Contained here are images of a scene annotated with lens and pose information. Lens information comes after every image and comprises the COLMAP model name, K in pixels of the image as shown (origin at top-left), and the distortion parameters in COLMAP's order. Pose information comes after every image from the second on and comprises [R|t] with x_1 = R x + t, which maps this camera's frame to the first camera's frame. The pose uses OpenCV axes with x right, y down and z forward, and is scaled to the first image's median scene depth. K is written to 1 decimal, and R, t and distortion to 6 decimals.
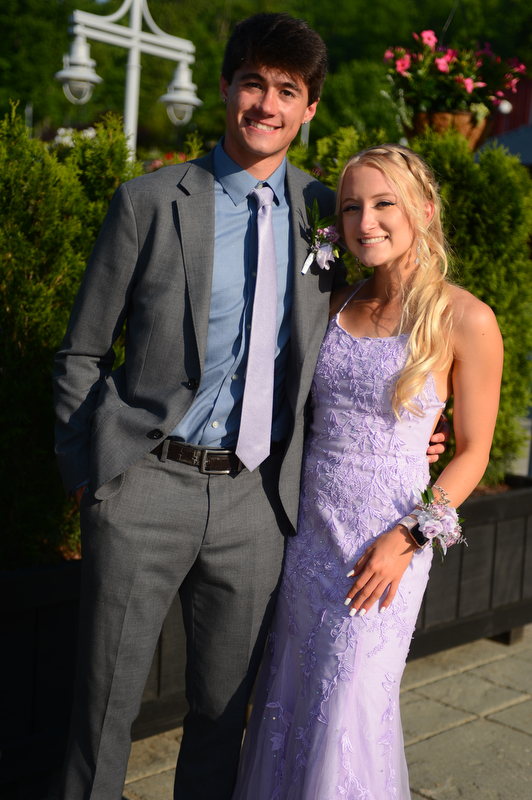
lens RADIAL K [[1202.0, 0, 266.0], [0, 1202.0, 400.0], [0, 0, 1]] dist [0.109072, 0.175336]
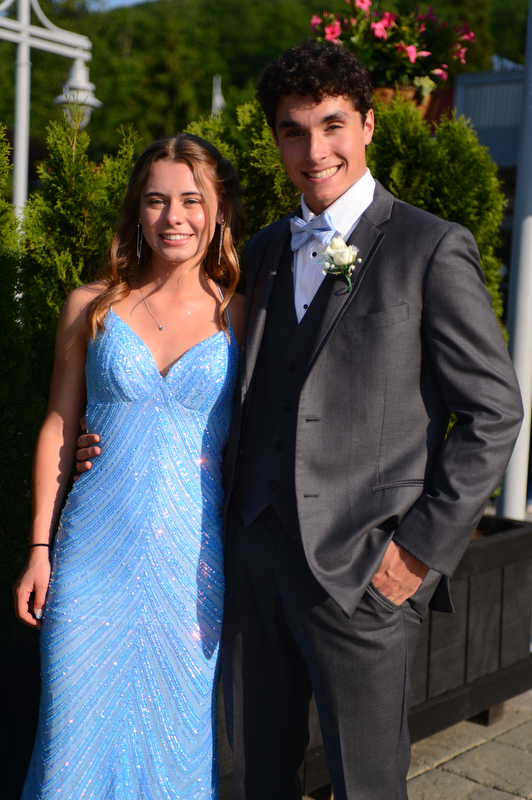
lens RADIAL K [[1221.0, 0, 266.0], [0, 1221.0, 400.0], [0, 0, 1]] dist [0.121277, 0.011613]
pose [[0.997202, -0.029932, 0.068493, 0.000323], [0.031232, 0.999350, -0.017999, -0.006671], [-0.067910, 0.020088, 0.997489, 0.156742]]
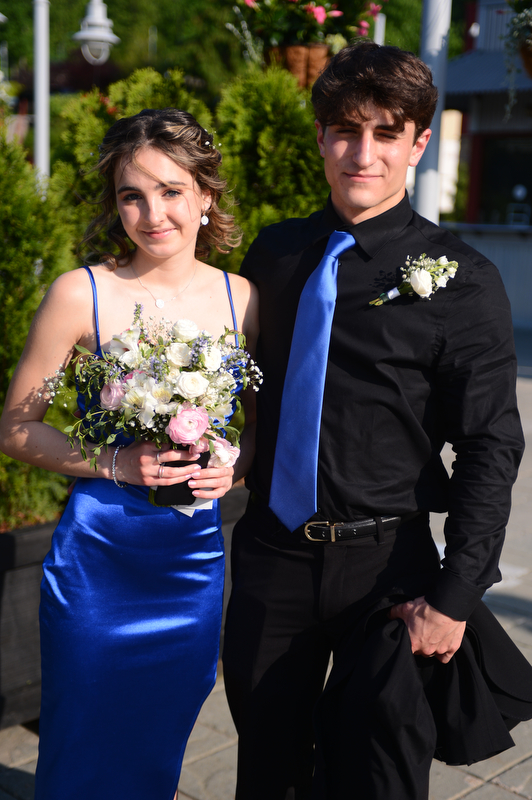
lens RADIAL K [[1202.0, 0, 266.0], [0, 1202.0, 400.0], [0, 0, 1]] dist [0.109072, 0.175336]
pose [[0.999250, -0.038391, -0.004968, 0.118433], [0.038597, 0.997909, 0.051849, -0.018083], [0.002967, -0.052002, 0.998643, 0.068120]]
